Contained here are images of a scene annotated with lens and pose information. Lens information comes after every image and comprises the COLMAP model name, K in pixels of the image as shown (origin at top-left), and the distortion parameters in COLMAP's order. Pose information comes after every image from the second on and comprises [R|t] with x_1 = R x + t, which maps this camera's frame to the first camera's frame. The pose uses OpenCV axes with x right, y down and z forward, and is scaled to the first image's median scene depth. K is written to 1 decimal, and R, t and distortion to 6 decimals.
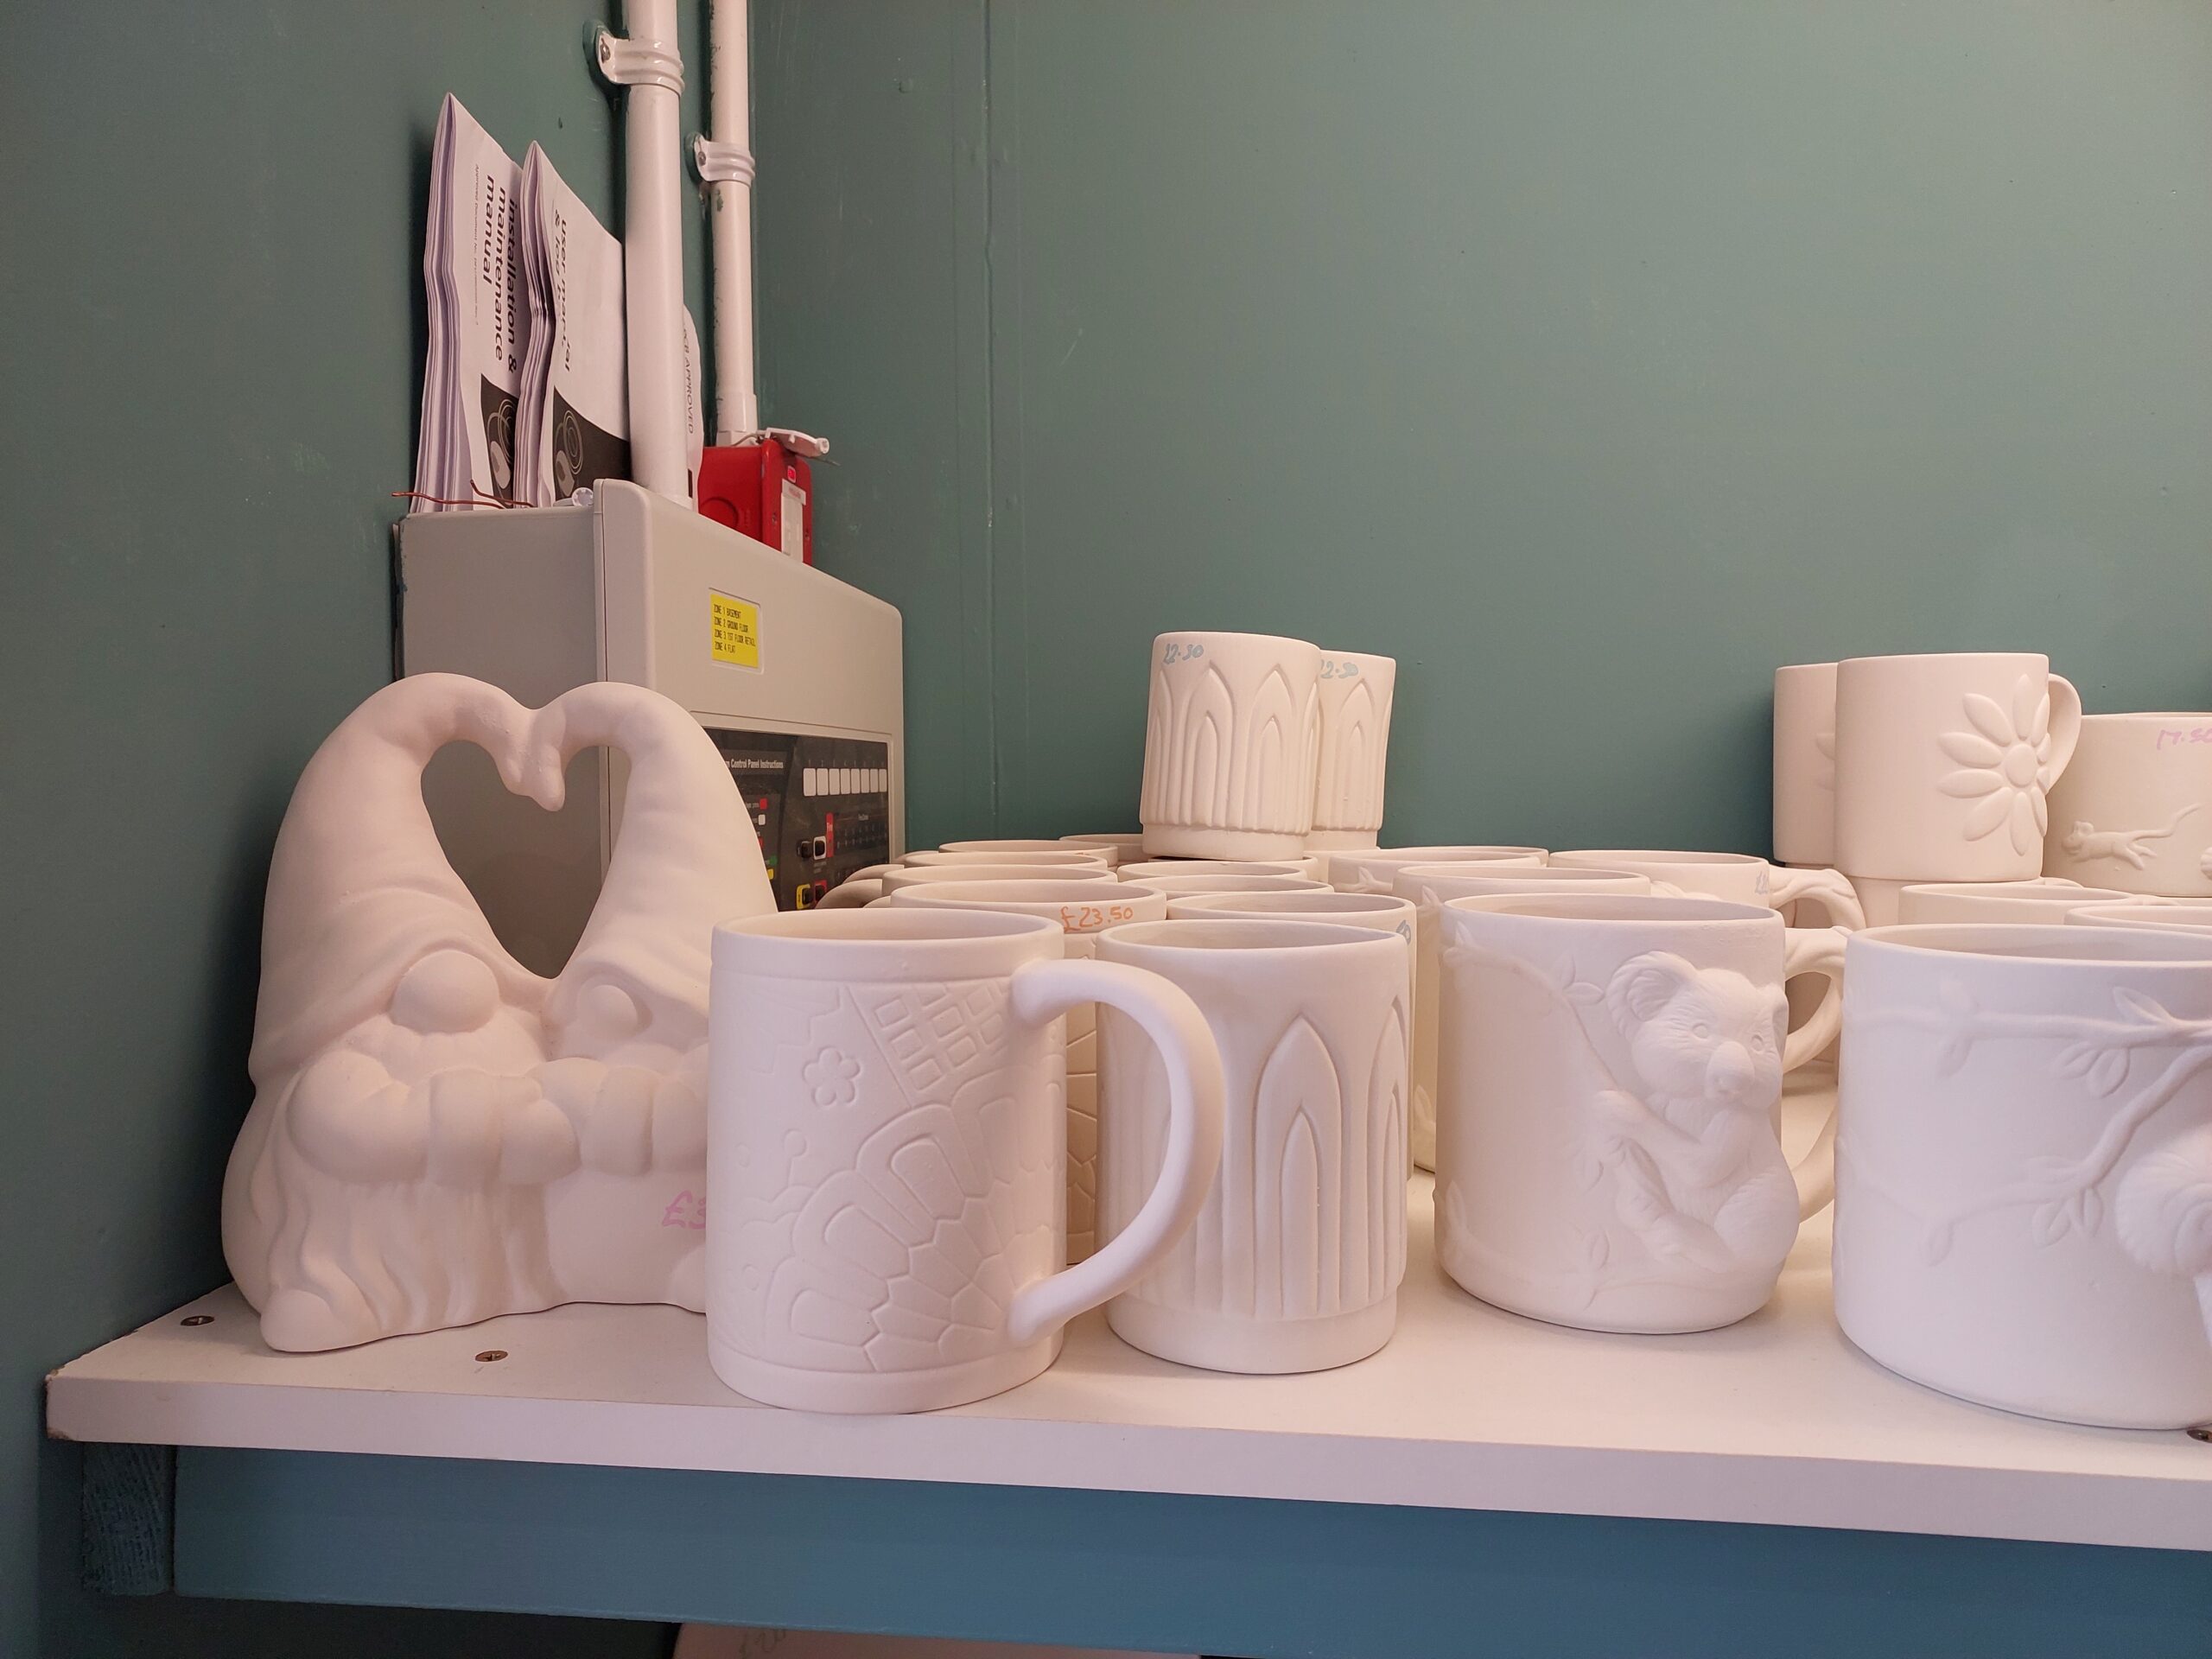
lens RADIAL K [[1805.5, 0, 1106.0], [0, 1805.5, 829.5], [0, 0, 1]] dist [0.109827, -0.137458]
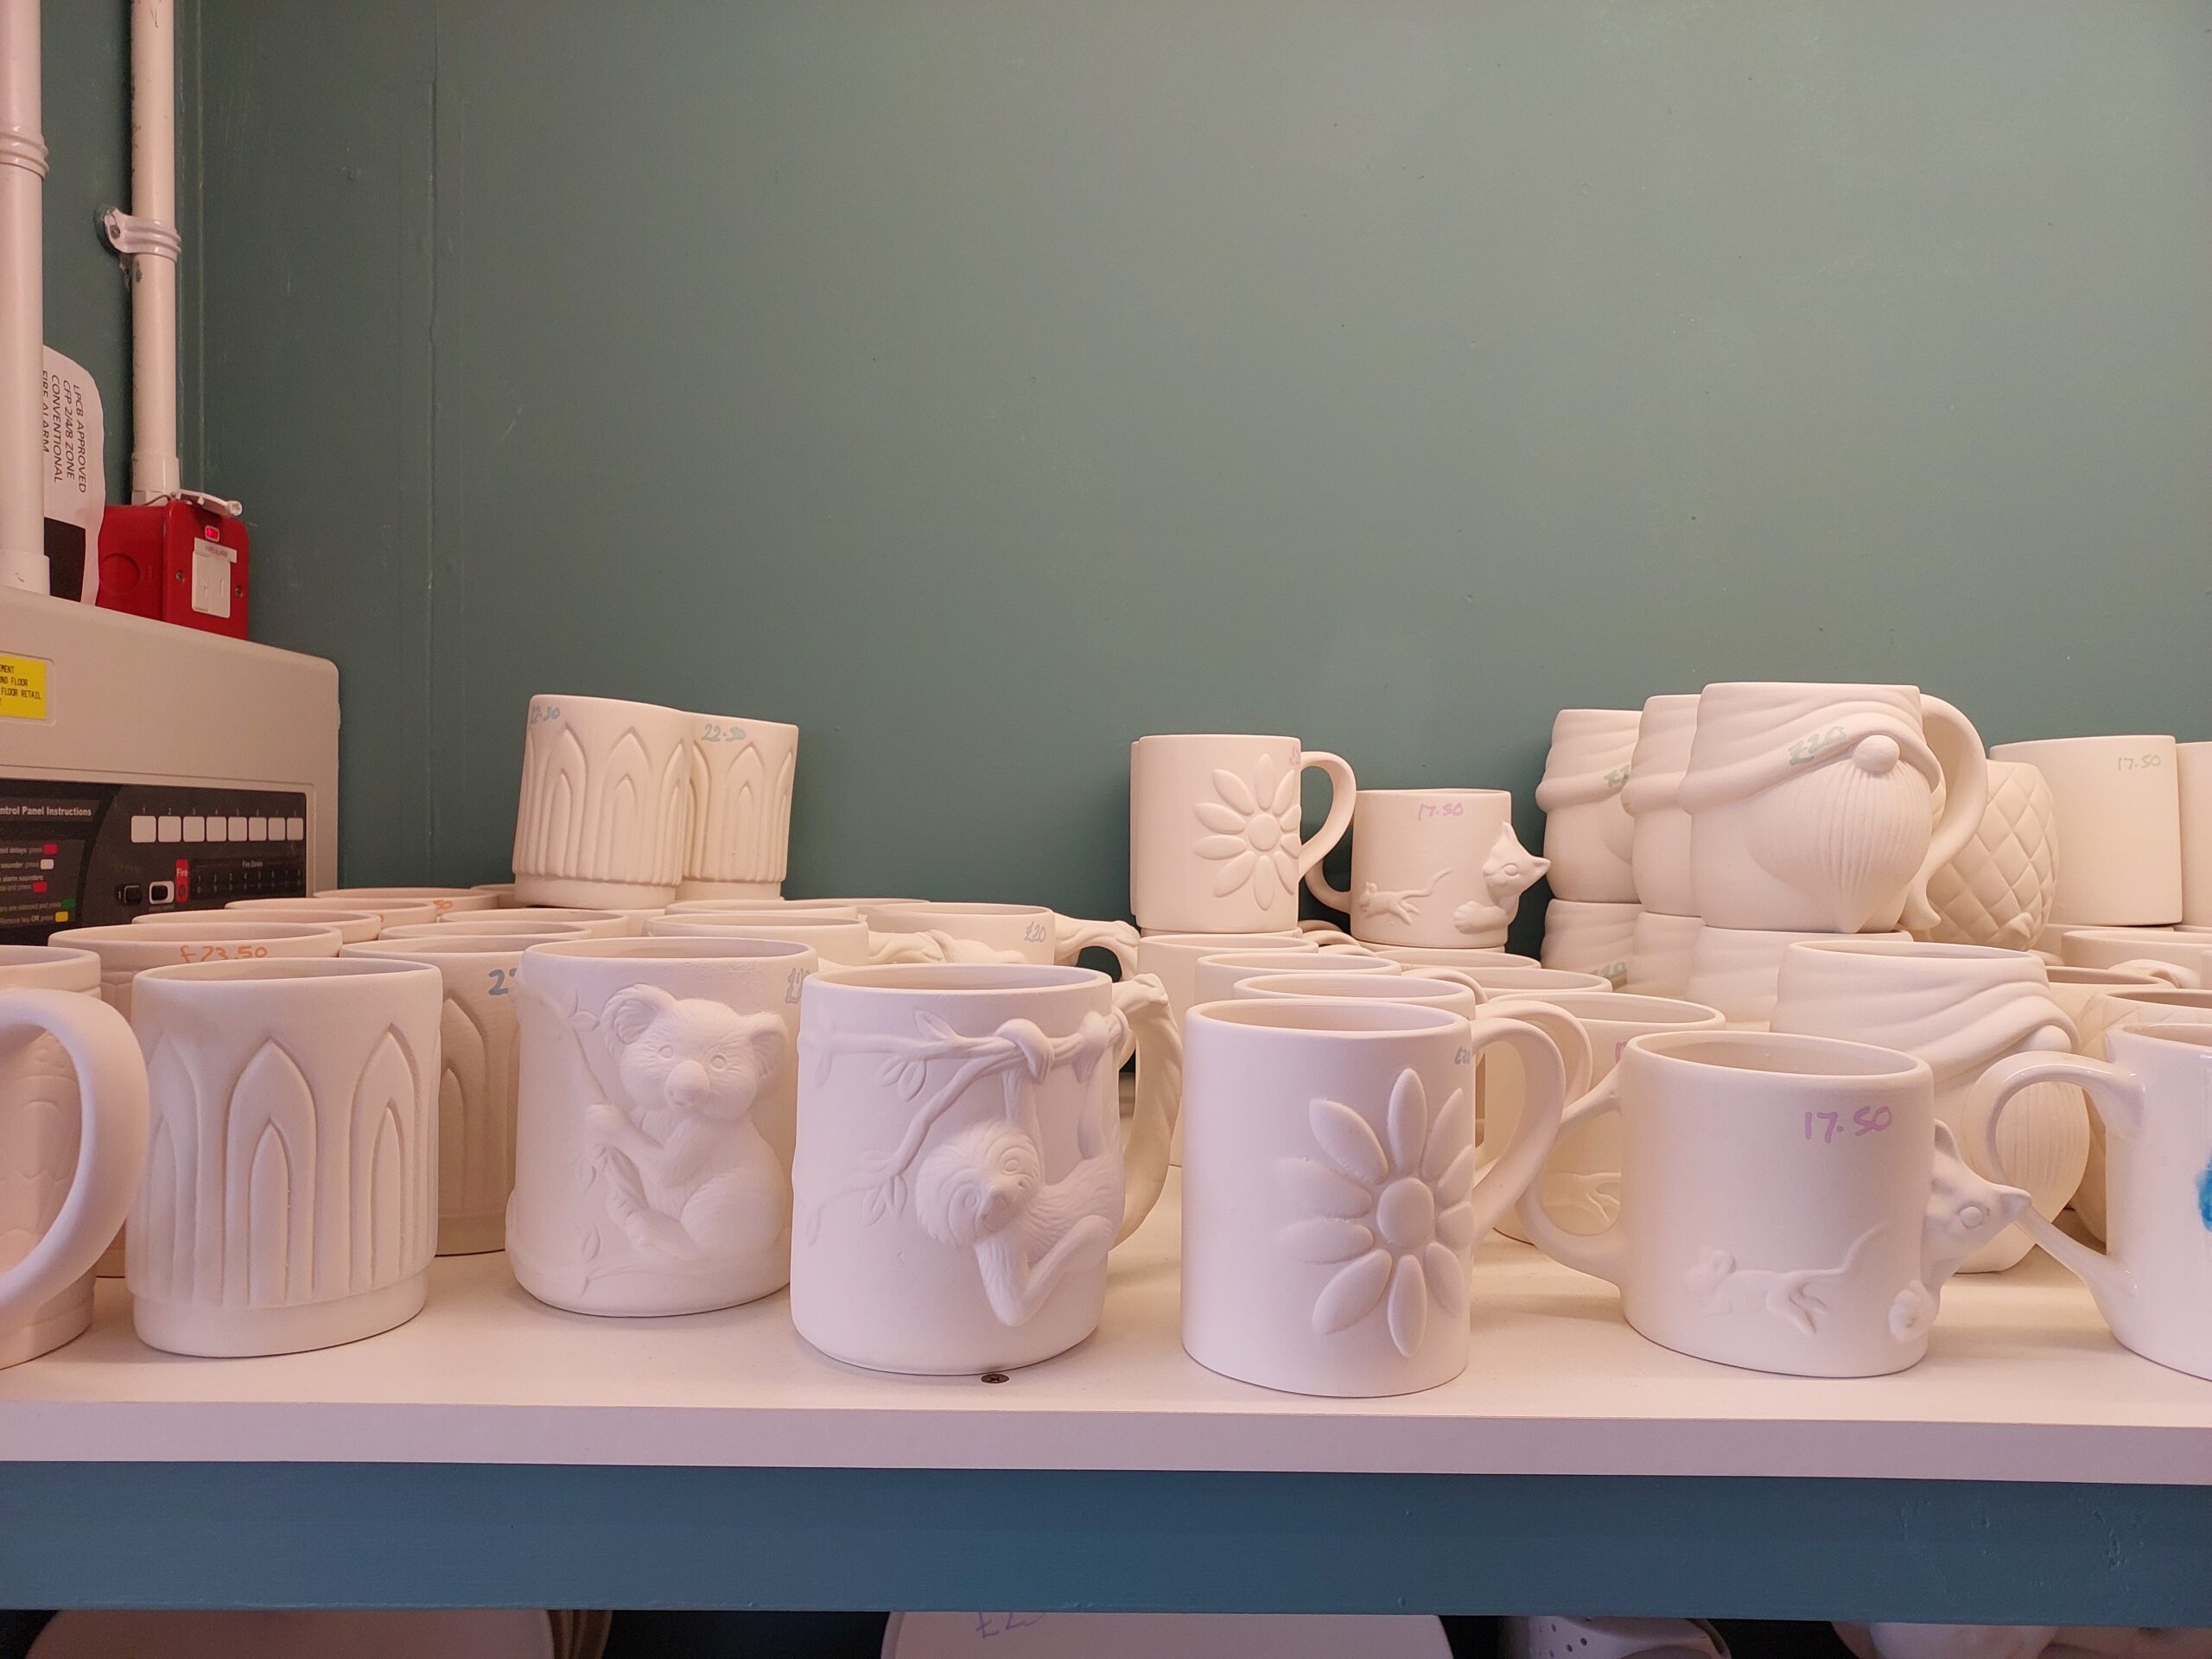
lens RADIAL K [[1786.7, 0, 1106.0], [0, 1786.7, 829.5], [0, 0, 1]] dist [0.027297, 0.008361]
pose [[0.991599, 0.016091, 0.128348, 0.246977], [-0.012091, 0.999418, -0.031885, 0.000387], [-0.128786, 0.030065, 0.991216, -0.098263]]
